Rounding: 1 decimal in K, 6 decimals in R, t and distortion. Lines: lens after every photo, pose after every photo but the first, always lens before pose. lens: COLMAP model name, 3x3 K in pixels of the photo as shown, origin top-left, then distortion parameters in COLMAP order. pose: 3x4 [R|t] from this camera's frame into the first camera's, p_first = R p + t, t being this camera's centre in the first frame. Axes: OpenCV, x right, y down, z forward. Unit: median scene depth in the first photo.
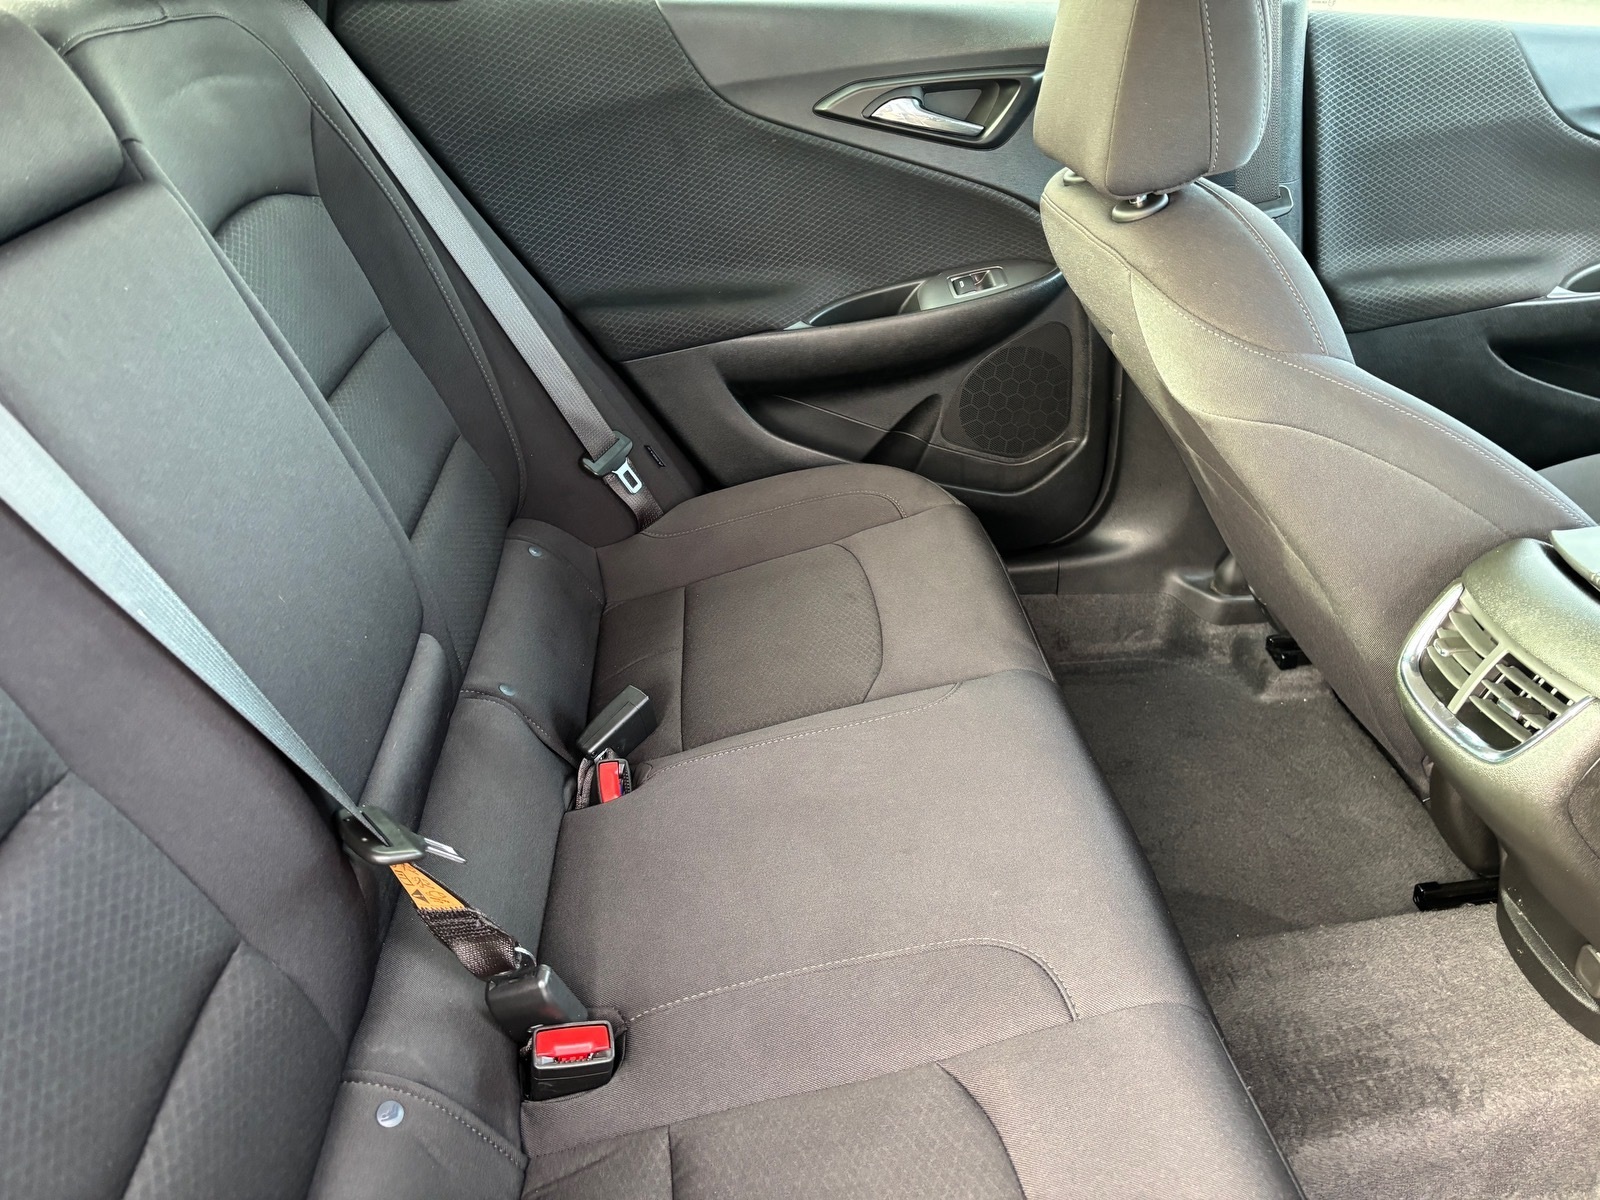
lens RADIAL K [[1225.6, 0, 789.8], [0, 1225.6, 598.2], [0, 0, 1]] dist [0.025552, -0.028410]
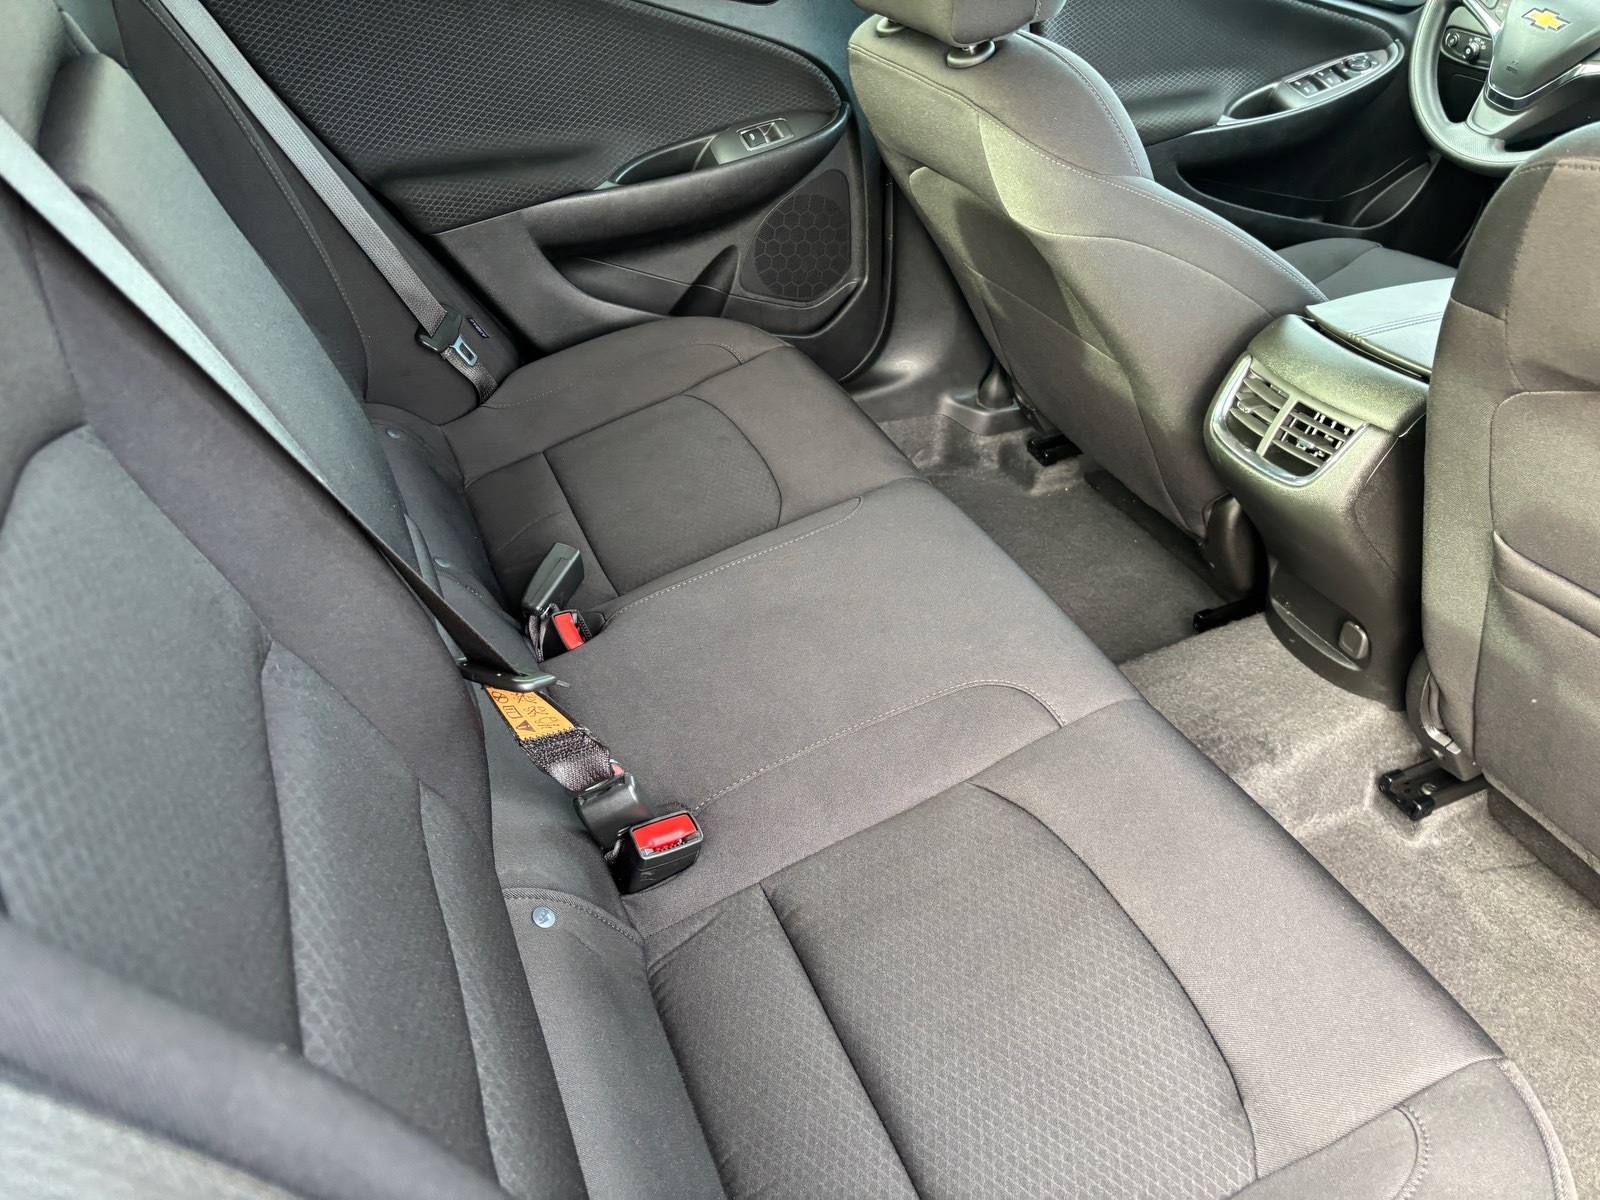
lens RADIAL K [[1225.6, 0, 823.7], [0, 1225.6, 595.9], [0, 0, 1]] dist [0.025552, -0.028410]
pose [[0.942102, -0.158413, 0.295548, -0.190867], [0.128726, 0.984699, 0.117463, 0.018301], [-0.309633, -0.072617, 0.948079, -0.056138]]
